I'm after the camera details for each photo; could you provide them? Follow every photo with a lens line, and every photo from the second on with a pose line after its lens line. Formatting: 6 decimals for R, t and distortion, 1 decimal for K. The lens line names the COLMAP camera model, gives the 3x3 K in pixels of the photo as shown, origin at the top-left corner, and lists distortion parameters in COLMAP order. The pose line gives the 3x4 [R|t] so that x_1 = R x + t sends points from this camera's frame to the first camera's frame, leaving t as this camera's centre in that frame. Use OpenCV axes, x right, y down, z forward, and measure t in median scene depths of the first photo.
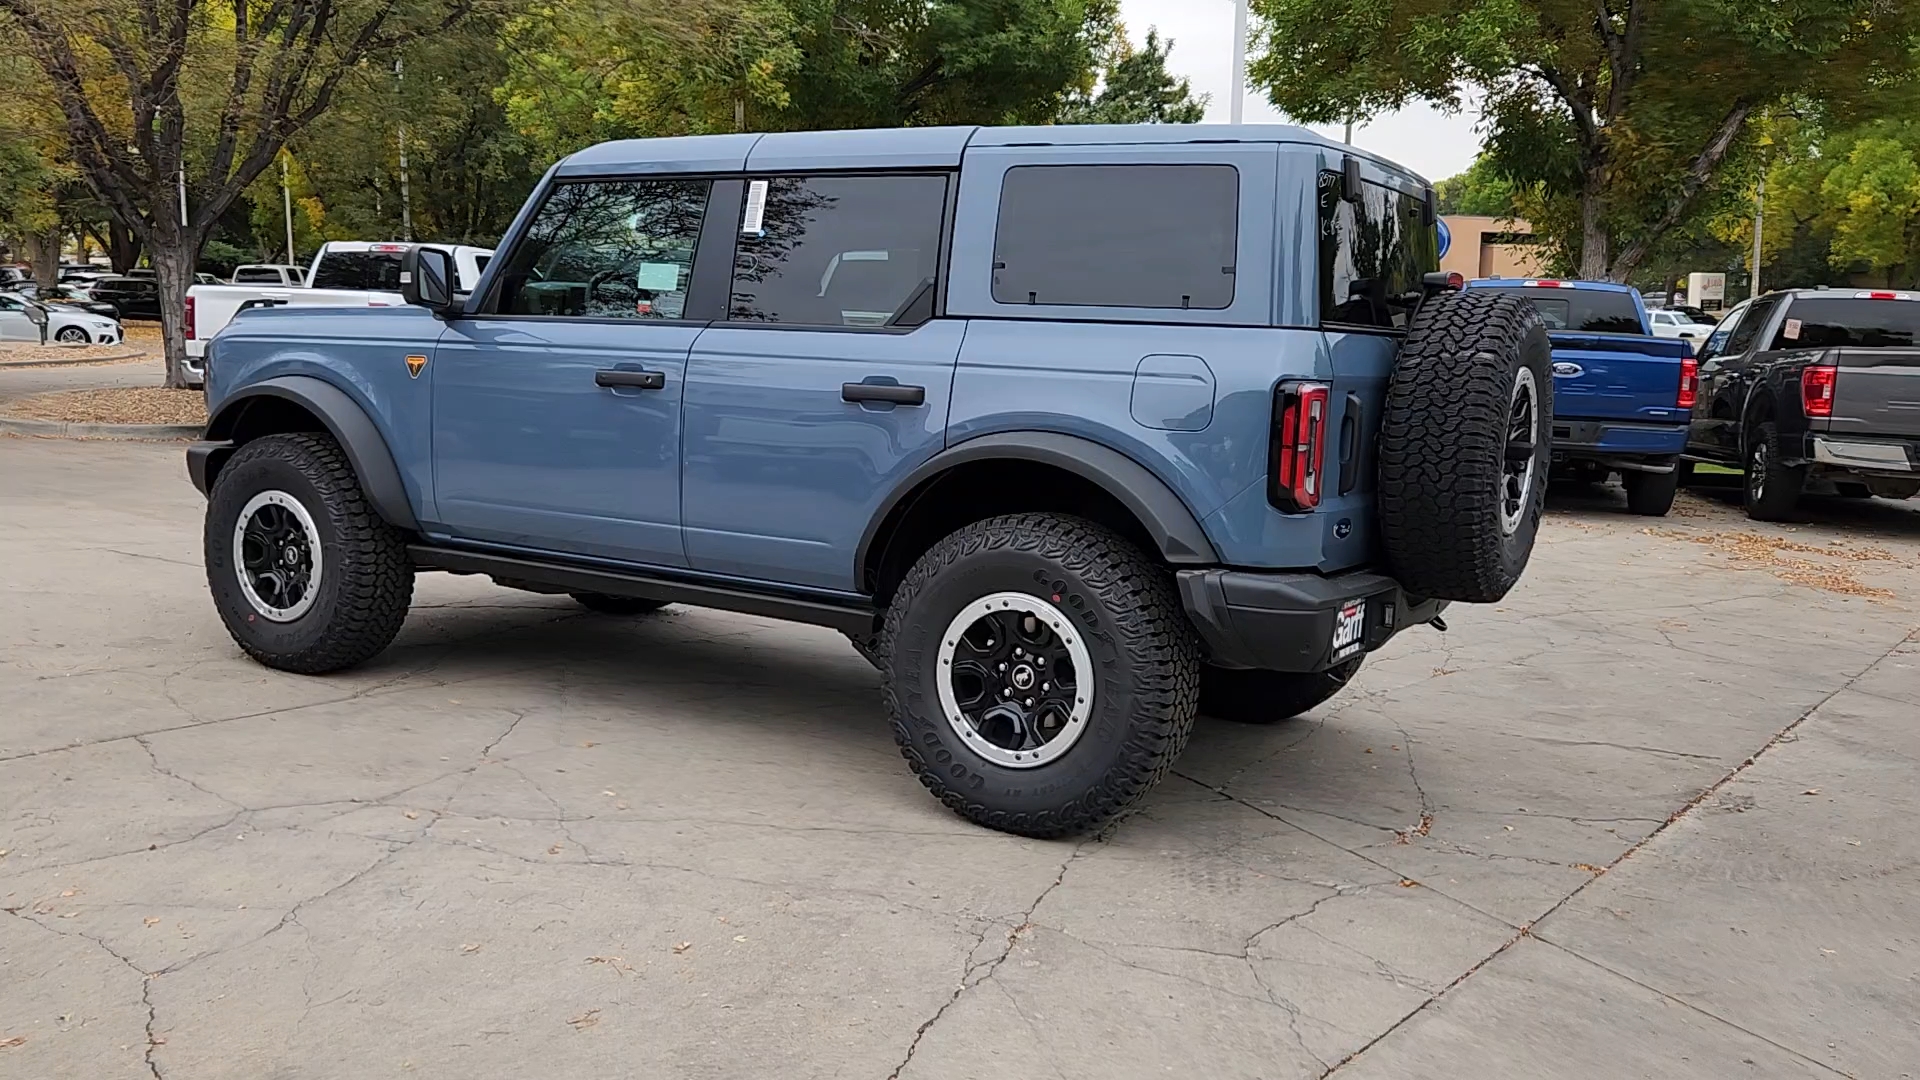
lens RADIAL K [[1626.5, 0, 936.3], [0, 1626.5, 539.3], [0, 0, 1]] dist [0.020620, -0.003937]
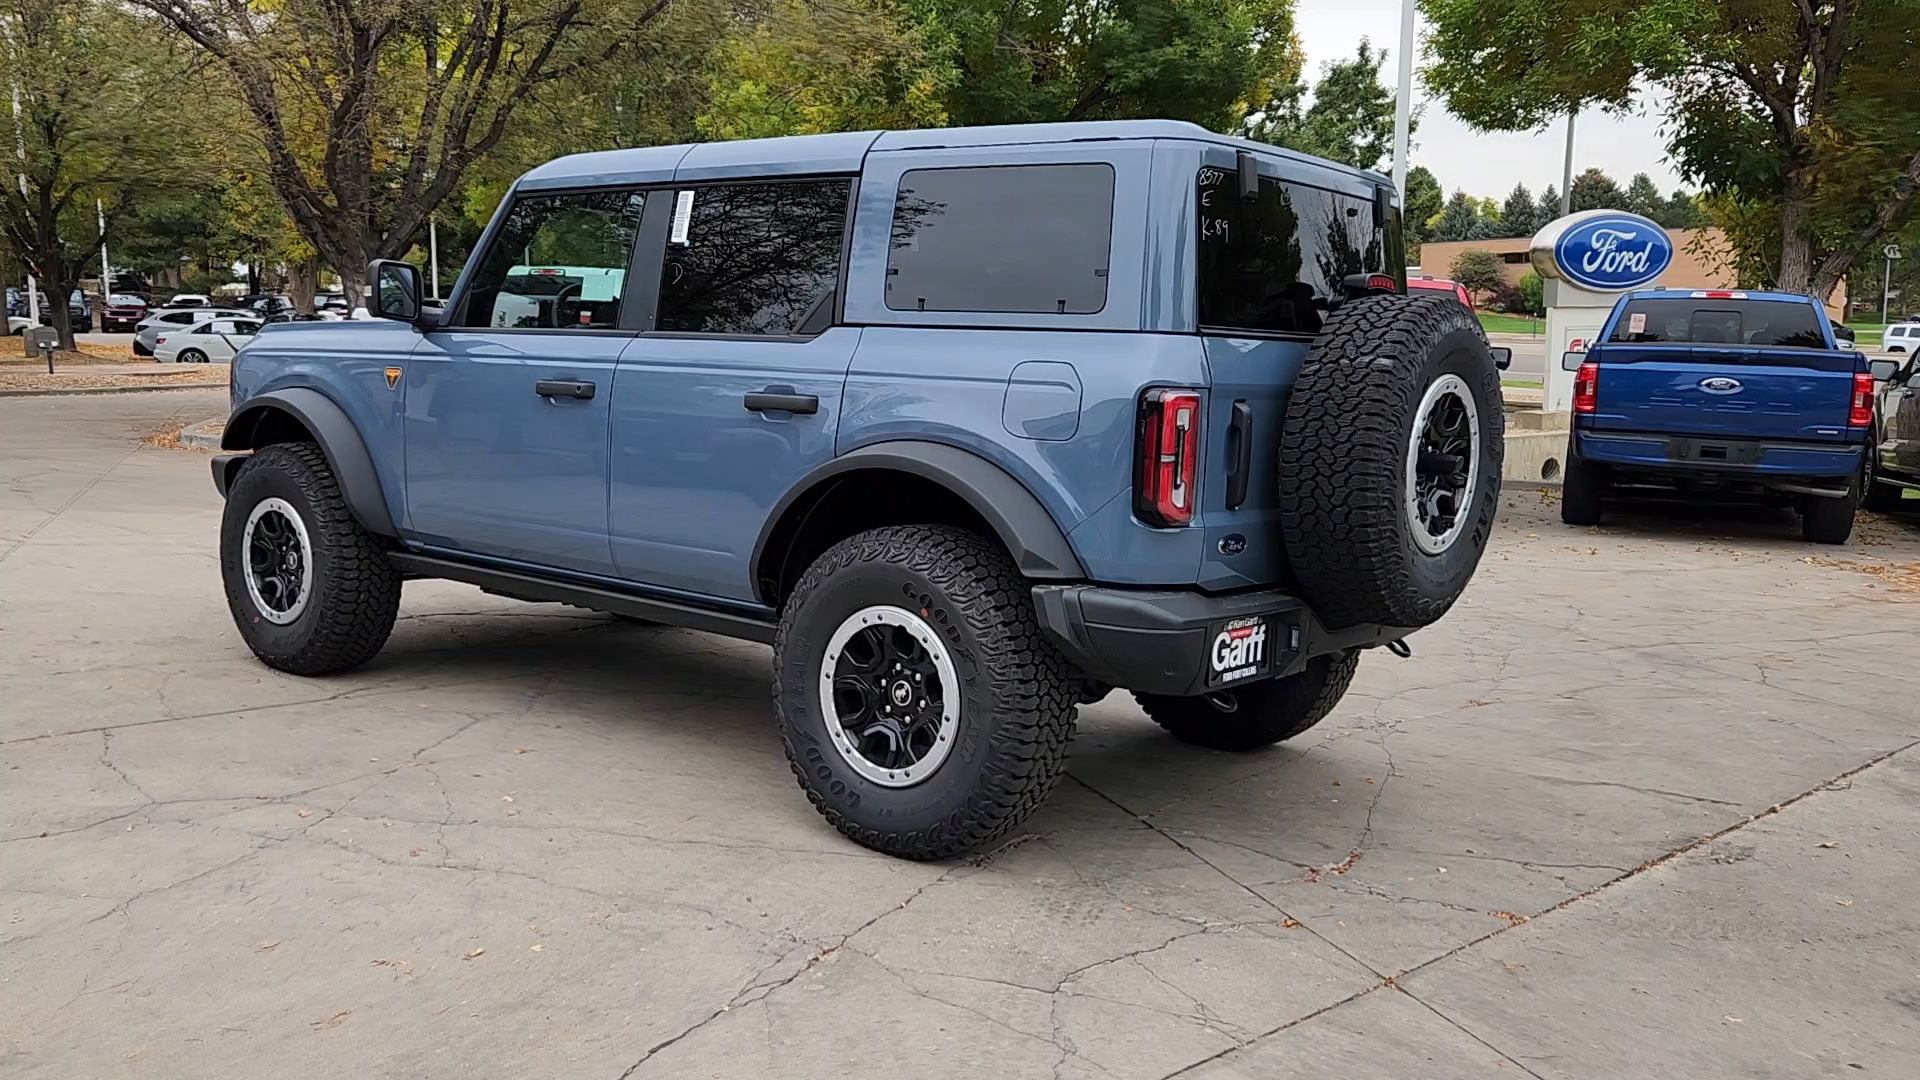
lens RADIAL K [[1626.5, 0, 934.3], [0, 1626.5, 540.5], [0, 0, 1]] dist [0.020620, -0.003937]
pose [[0.990039, 0.012471, -0.140241, 0.198798], [-0.014176, 0.999837, -0.011164, 0.003726], [0.140078, 0.013040, 0.990055, 0.037257]]
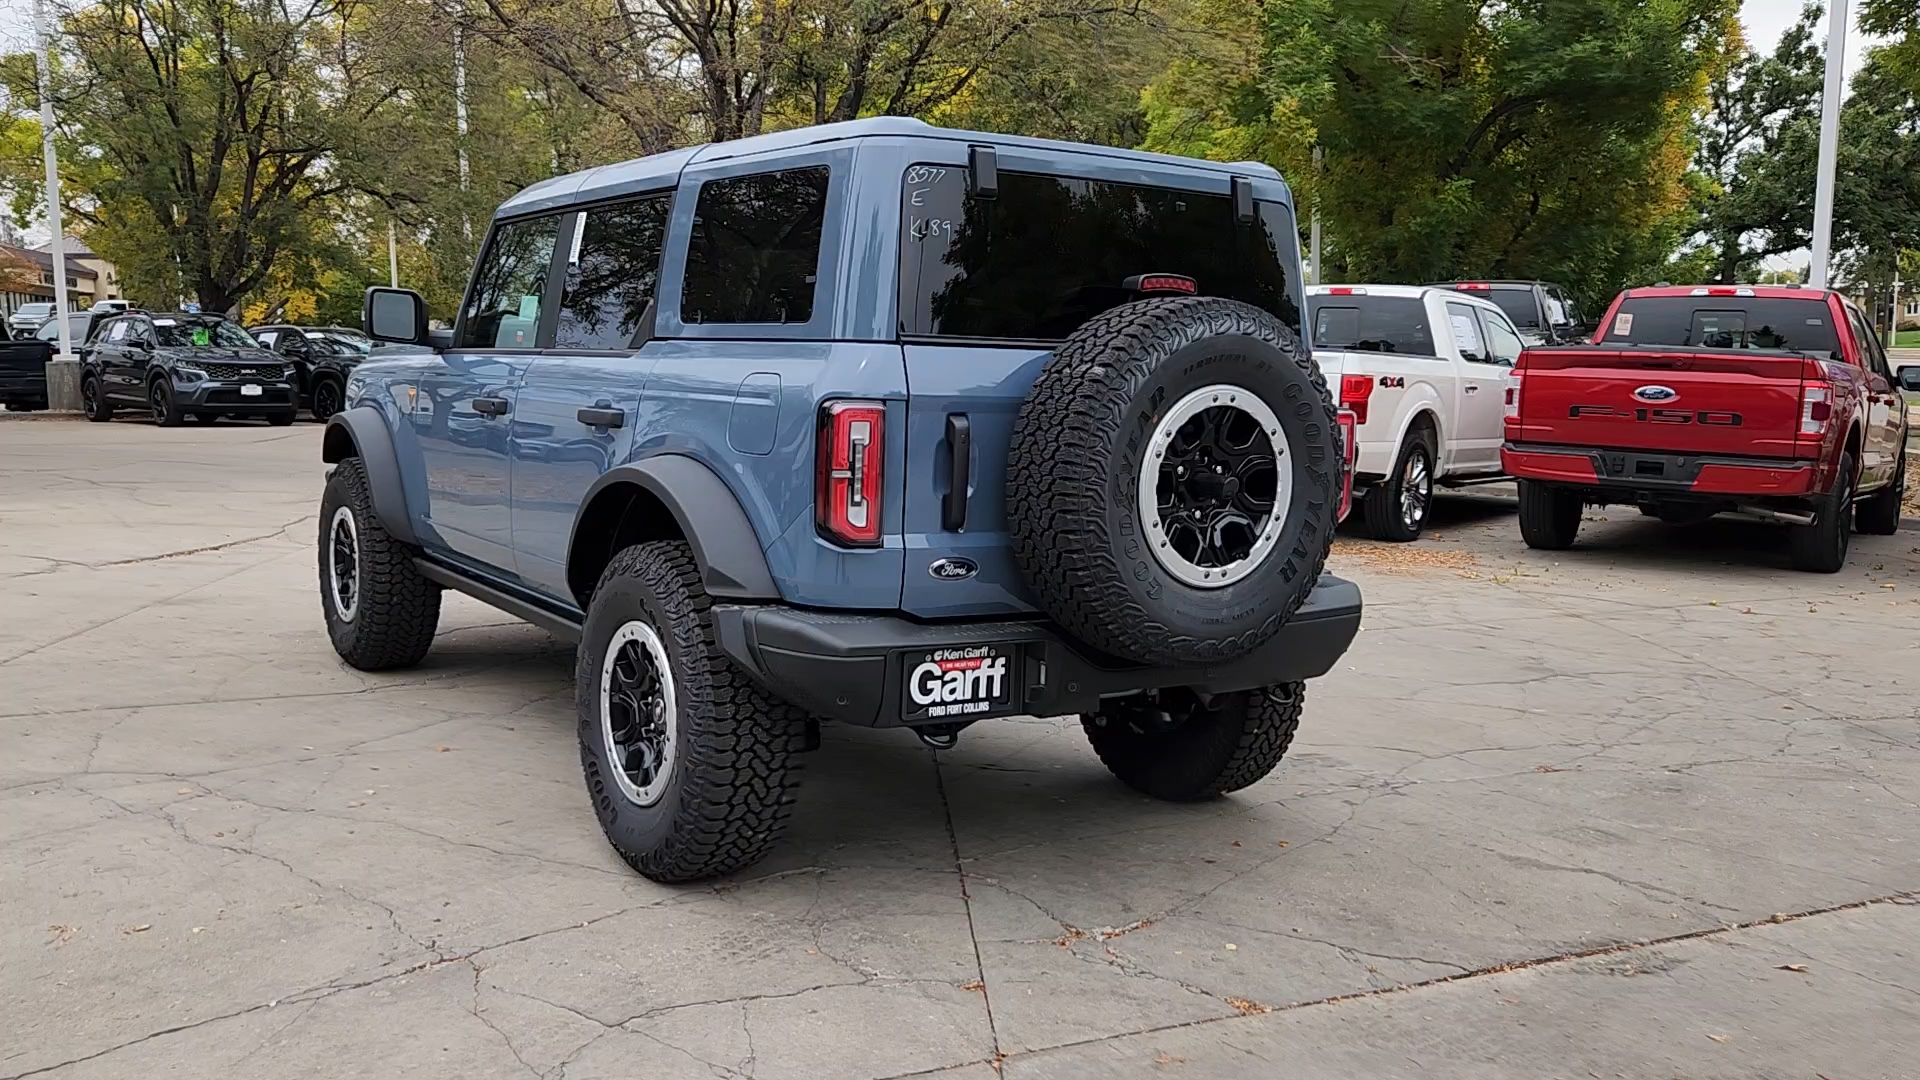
lens RADIAL K [[1626.5, 0, 940.0], [0, 1626.5, 530.0], [0, 0, 1]] dist [0.020620, -0.003937]
pose [[0.900445, 0.030973, -0.433866, 0.587315], [-0.046887, 0.998561, -0.026023, -0.004203], [0.432436, 0.043776, 0.900601, 0.196276]]
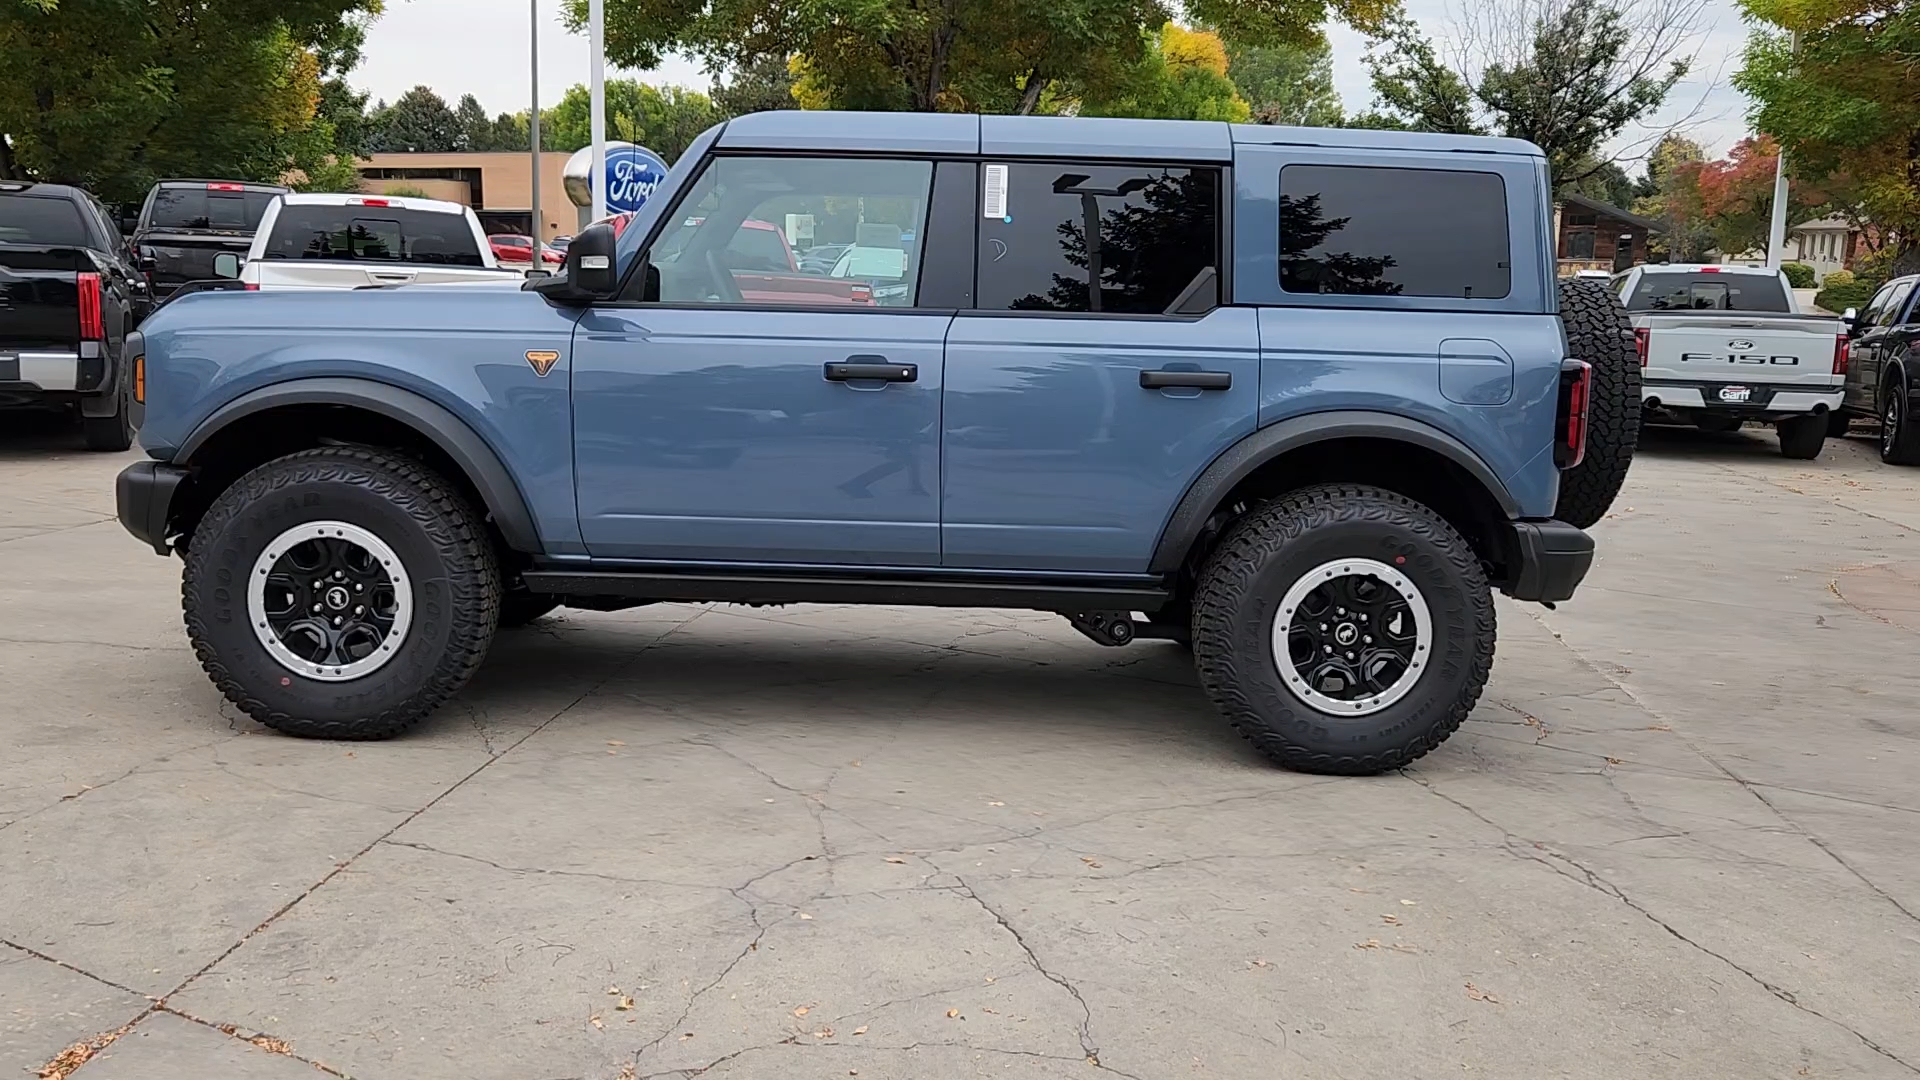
lens RADIAL K [[1626.5, 0, 938.1], [0, 1626.5, 542.8], [0, 0, 1]] dist [0.020620, -0.003937]
pose [[0.852342, -0.090068, 0.515171, -0.714436], [0.068388, 0.995795, 0.060950, -0.060331], [-0.518495, -0.016719, 0.854917, 0.191544]]
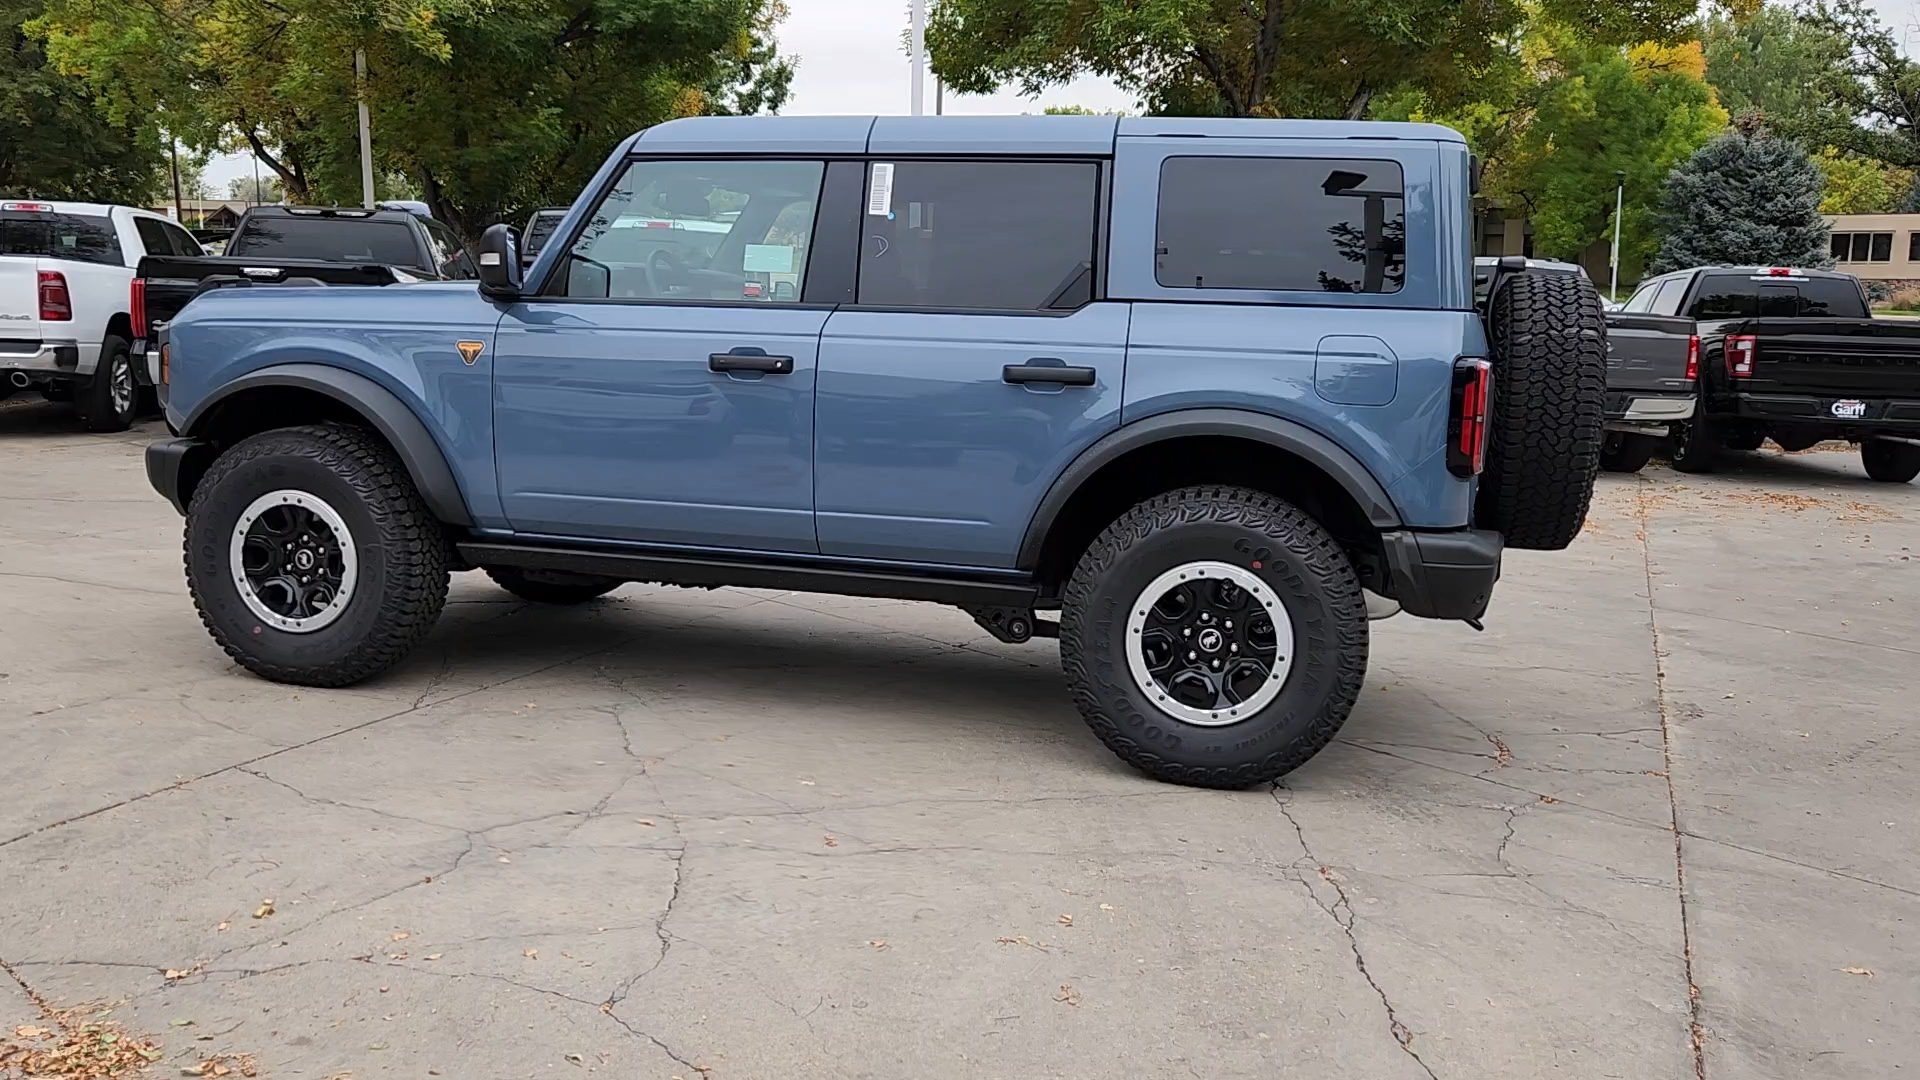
lens RADIAL K [[1626.5, 0, 937.1], [0, 1626.5, 540.6], [0, 0, 1]] dist [0.020620, -0.003937]
pose [[0.961718, -0.046340, 0.270093, -0.385287], [0.039473, 0.998746, 0.030804, -0.019433], [-0.271182, -0.018963, 0.962341, 0.025000]]
